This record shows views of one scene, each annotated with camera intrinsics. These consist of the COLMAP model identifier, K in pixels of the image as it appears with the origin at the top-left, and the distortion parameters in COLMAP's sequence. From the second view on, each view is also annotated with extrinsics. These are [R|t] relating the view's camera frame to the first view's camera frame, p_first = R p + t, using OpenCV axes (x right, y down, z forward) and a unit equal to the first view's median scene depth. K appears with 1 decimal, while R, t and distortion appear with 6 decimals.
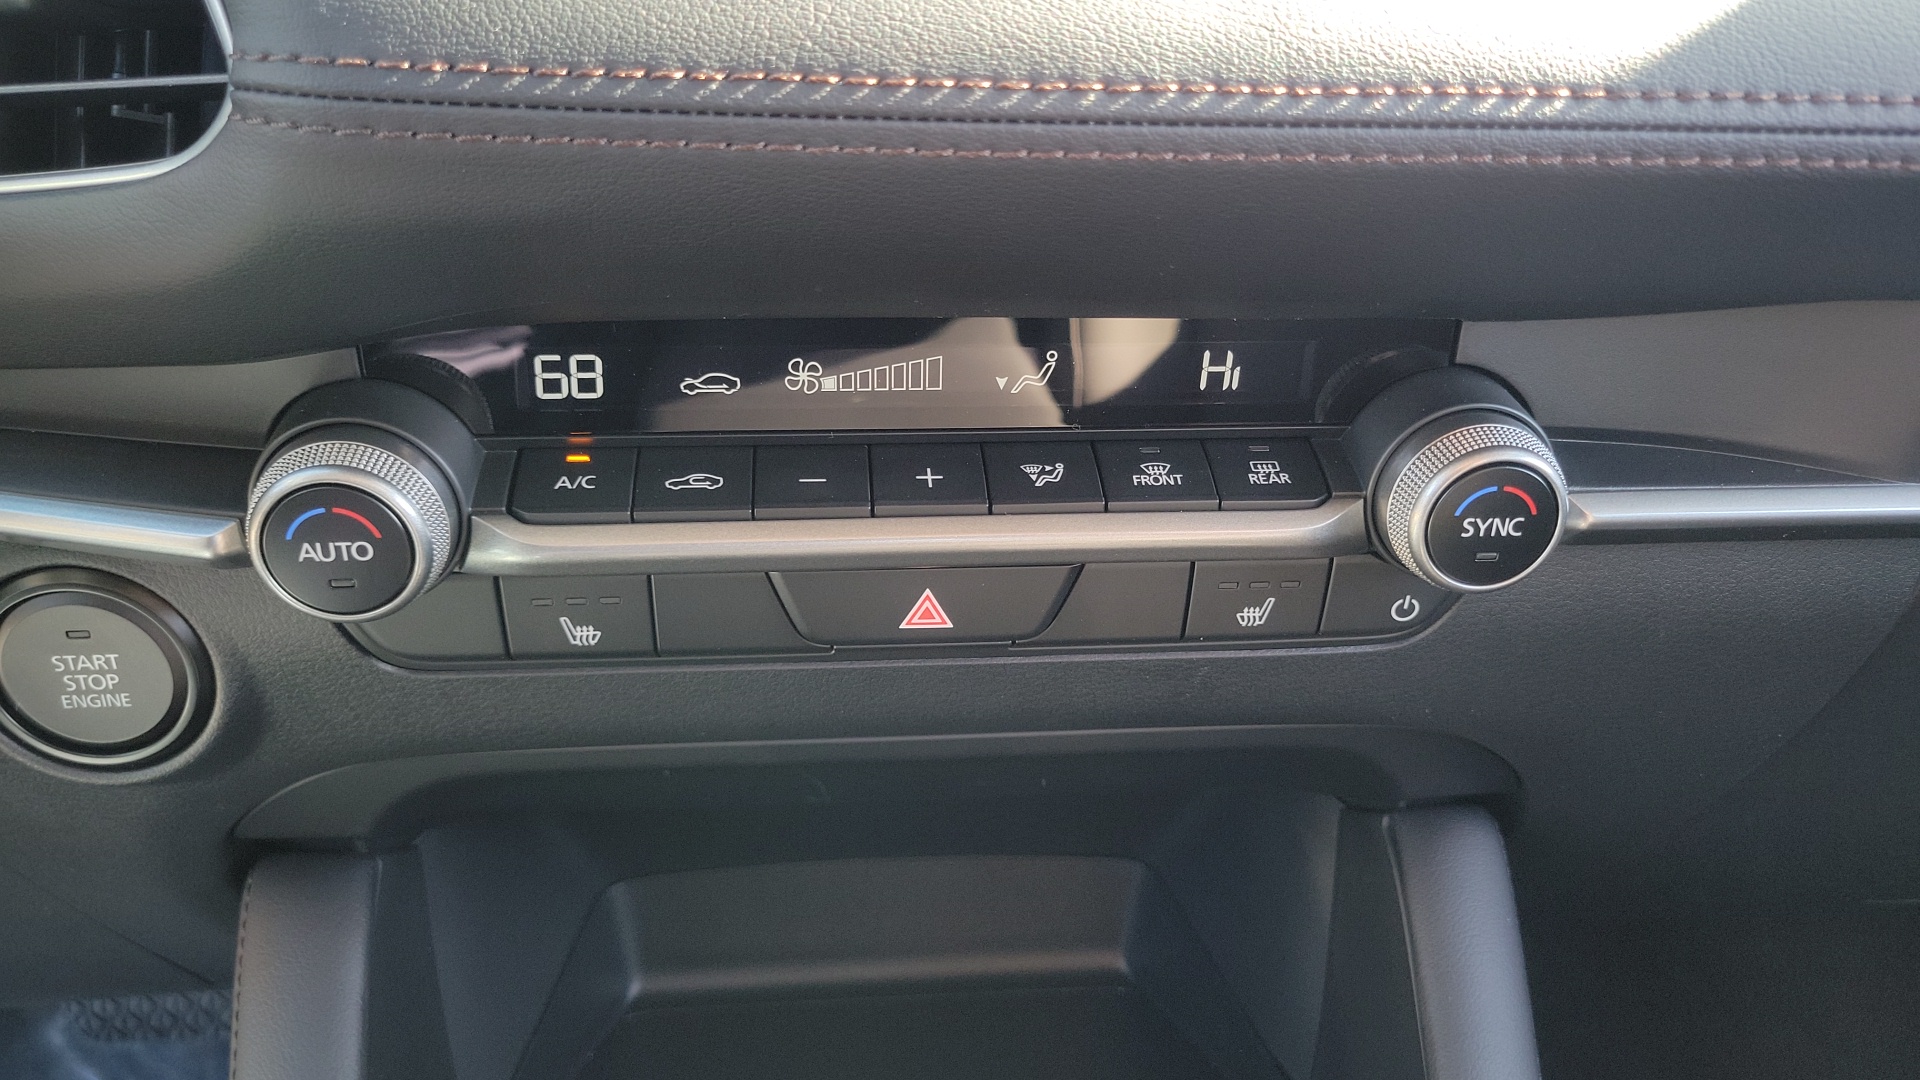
lens RADIAL K [[1498.4, 0, 980.4], [0, 1498.4, 545.2], [0, 0, 1]] dist [0.031303, -0.011934]
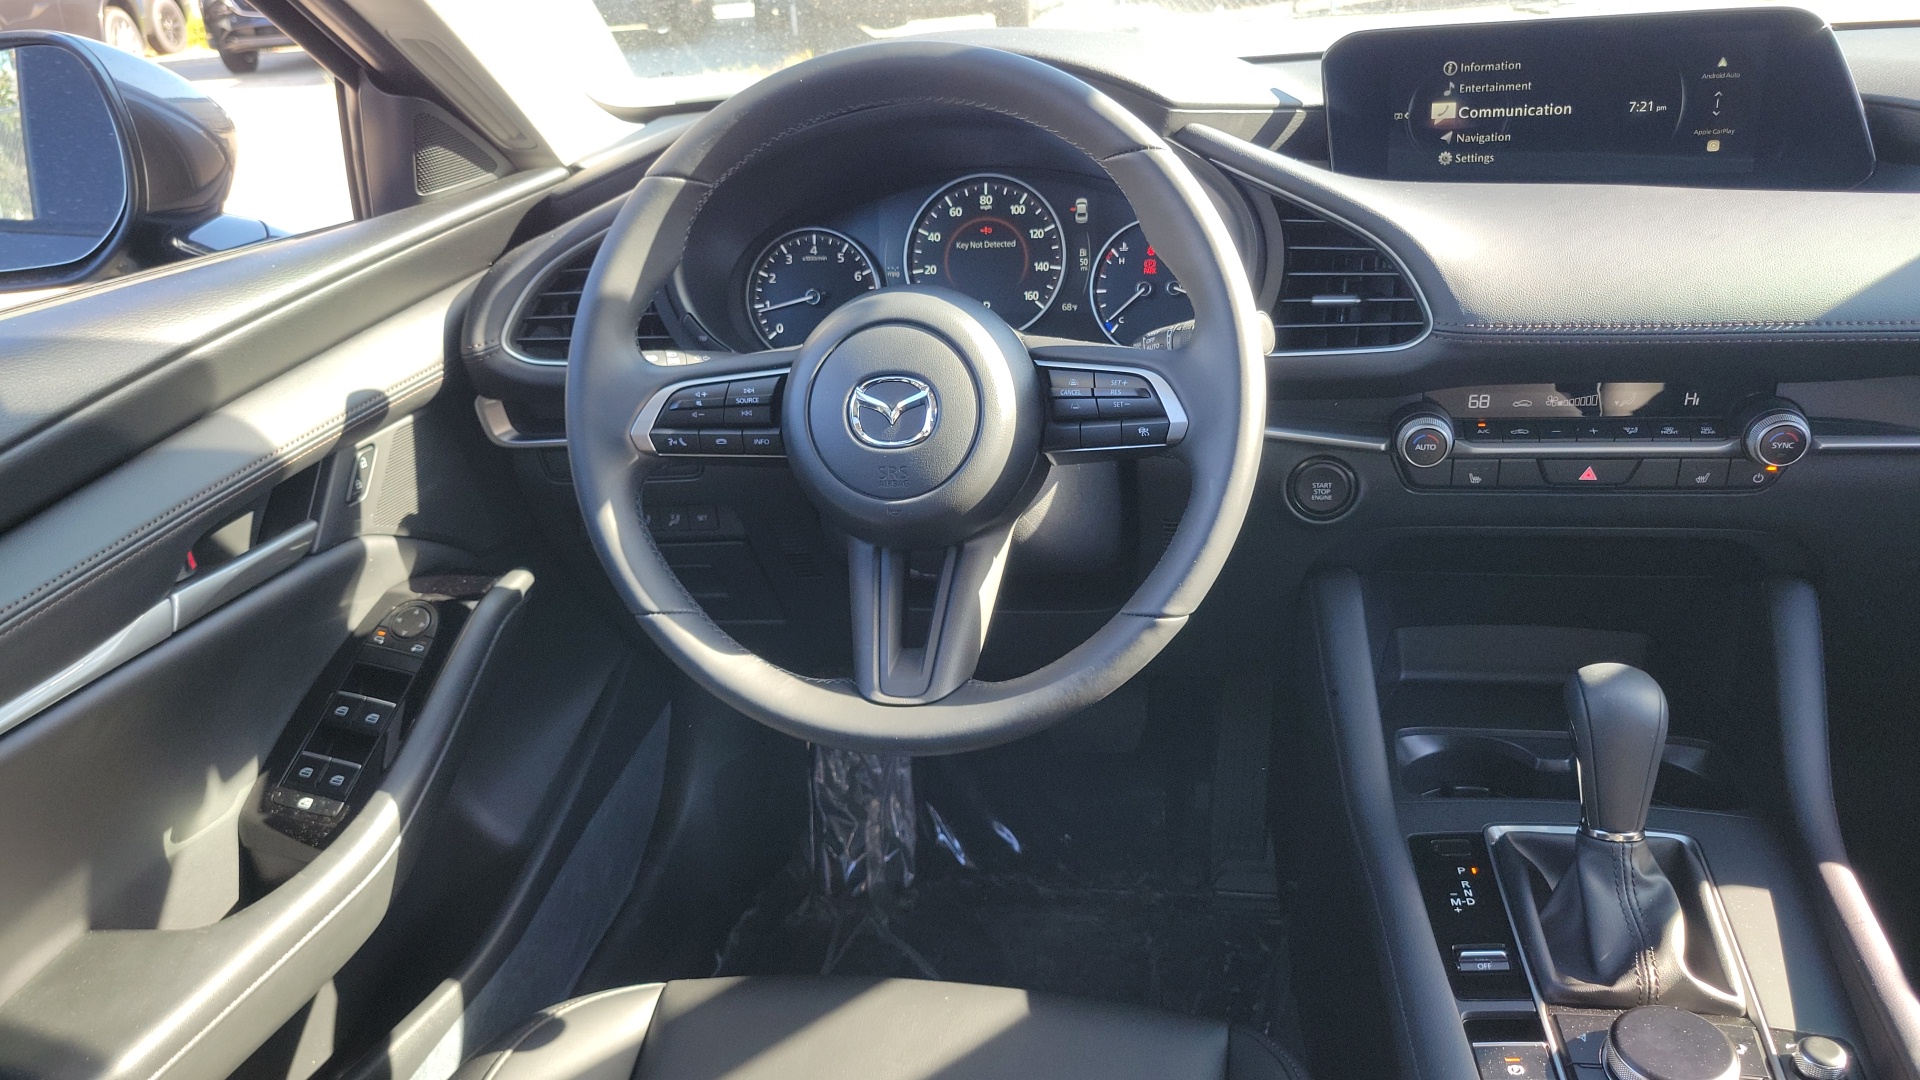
lens RADIAL K [[1498.2, 0, 963.7], [0, 1498.2, 555.0], [0, 0, 1]] dist [0.031375, -0.003613]
pose [[0.955639, 0.028576, -0.293152, -0.379820], [-0.040561, 0.998568, -0.034887, 0.400420], [0.291735, 0.045230, 0.955429, -2.571811]]
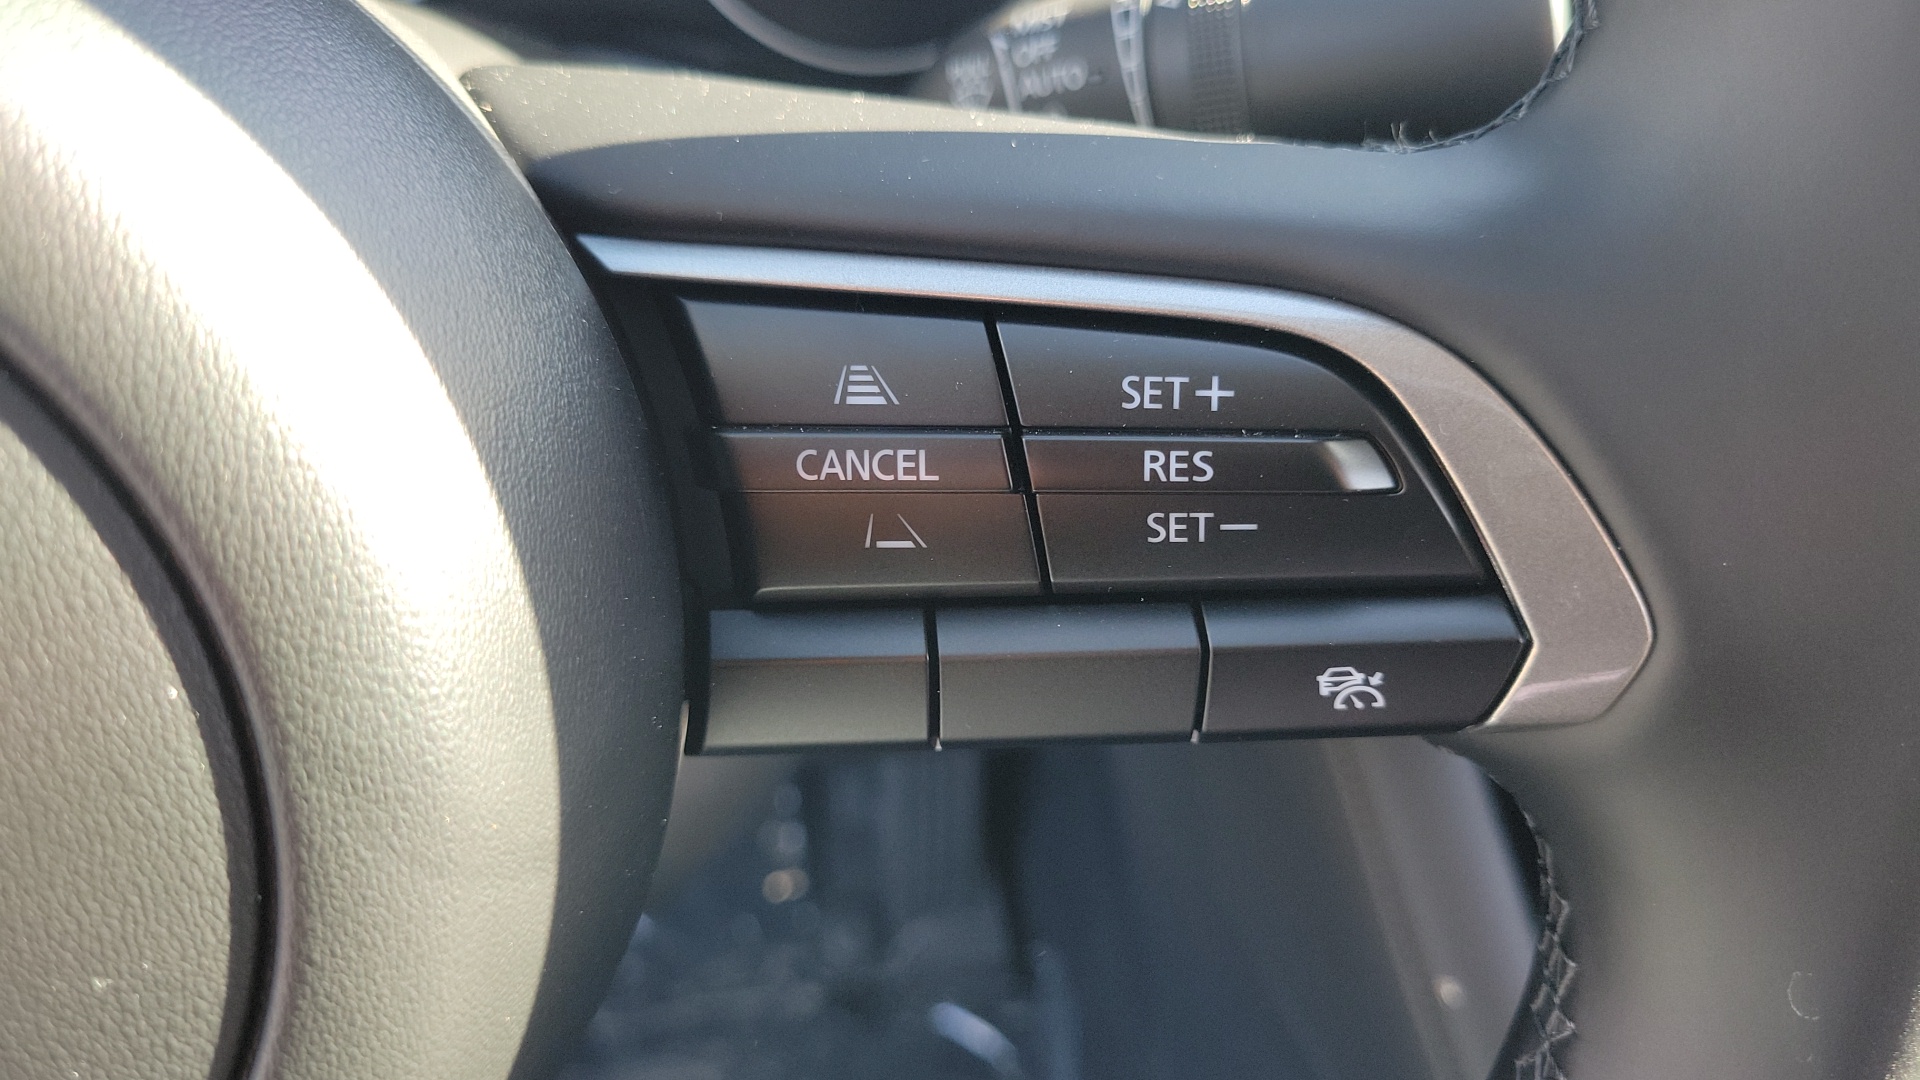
lens RADIAL K [[1487.8, 0, 960.0], [0, 1487.8, 540.0], [0, 0, 1]] dist [0.014315, -0.004654]
pose [[0.997800, -0.045058, 0.048622, -1.067256], [0.034642, 0.979780, 0.197054, -0.115666], [-0.056518, -0.194936, 0.979186, -0.091143]]
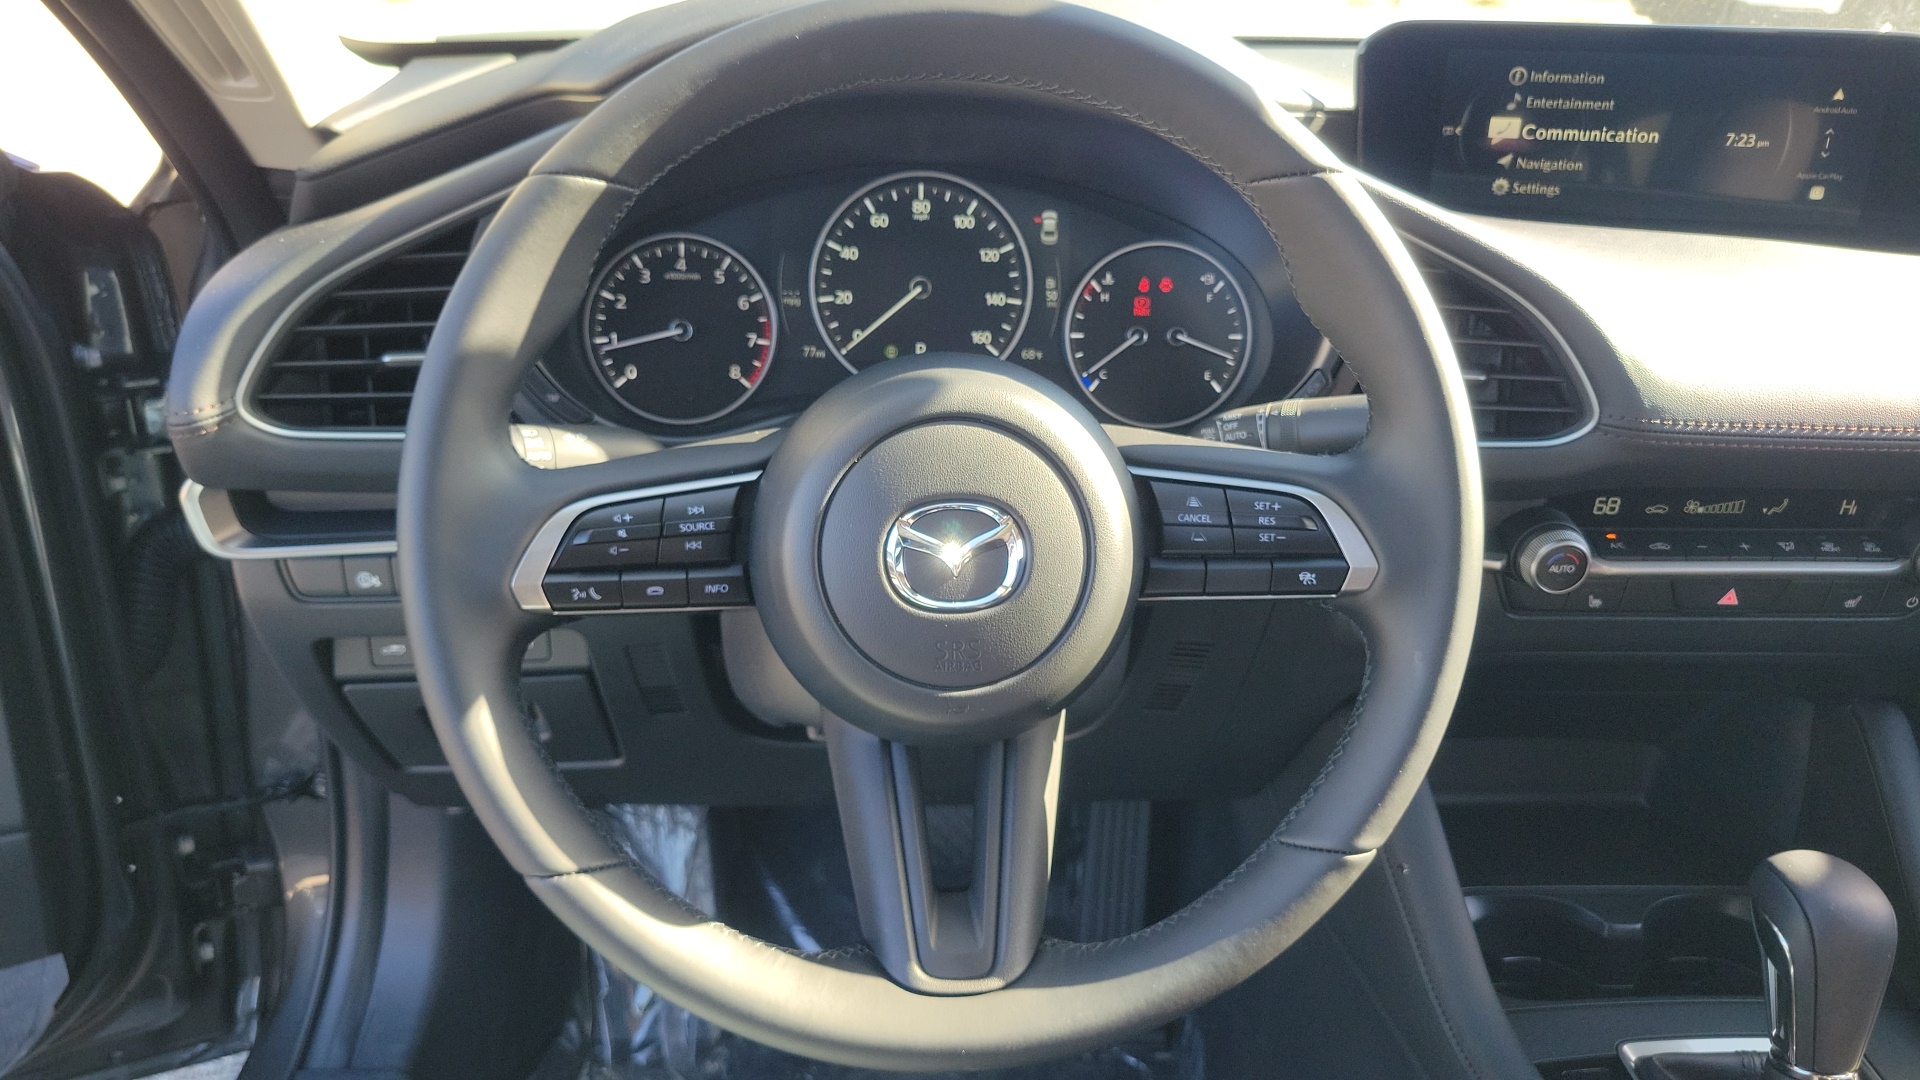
lens RADIAL K [[1487.8, 0, 960.0], [0, 1487.8, 540.0], [0, 0, 1]] dist [0.014315, -0.004654]
pose [[0.998935, 0.023225, -0.039867, -1.315612], [-0.024197, 0.999418, -0.024055, 0.040689], [0.039285, 0.024994, 0.998915, -1.698076]]
